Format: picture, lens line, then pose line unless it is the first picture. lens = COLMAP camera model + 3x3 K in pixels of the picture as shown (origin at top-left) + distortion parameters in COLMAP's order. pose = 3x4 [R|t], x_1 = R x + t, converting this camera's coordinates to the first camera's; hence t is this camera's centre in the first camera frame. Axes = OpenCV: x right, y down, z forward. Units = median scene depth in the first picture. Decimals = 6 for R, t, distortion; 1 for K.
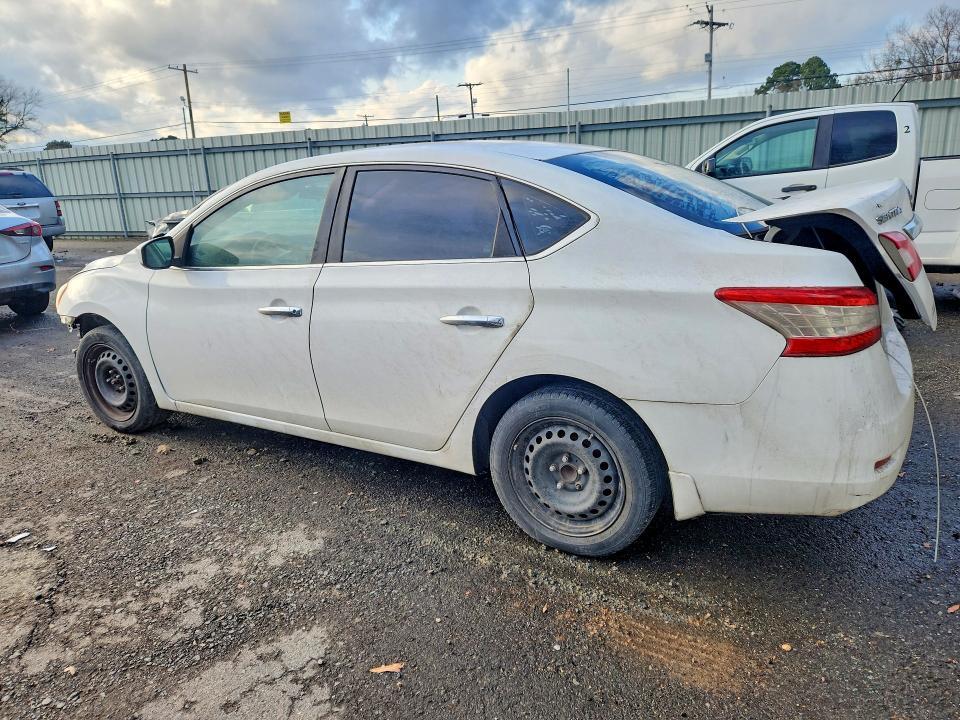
lens RADIAL K [[674.2, 0, 483.8], [0, 674.2, 360.2], [0, 0, 1]] dist [0.059318, -0.057799]
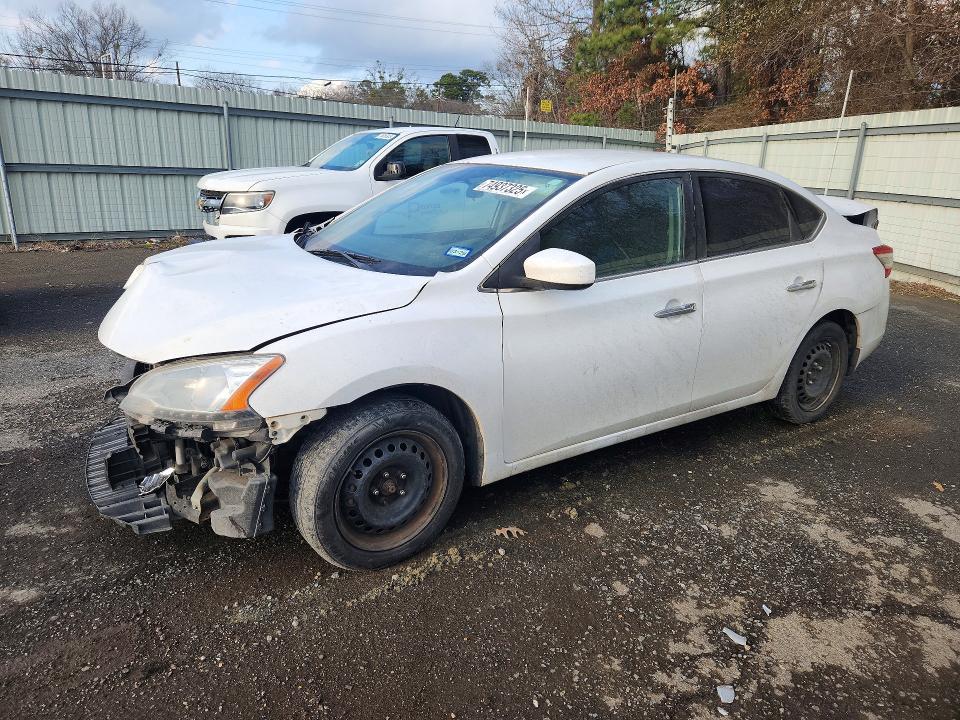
lens RADIAL K [[674.2, 0, 483.8], [0, 674.2, 360.2], [0, 0, 1]] dist [0.059318, -0.057799]
pose [[0.392656, -0.204653, 0.896626, -1.481798], [0.193083, 0.971543, 0.137196, -0.213474], [-0.899189, 0.119252, 0.420997, 0.929704]]
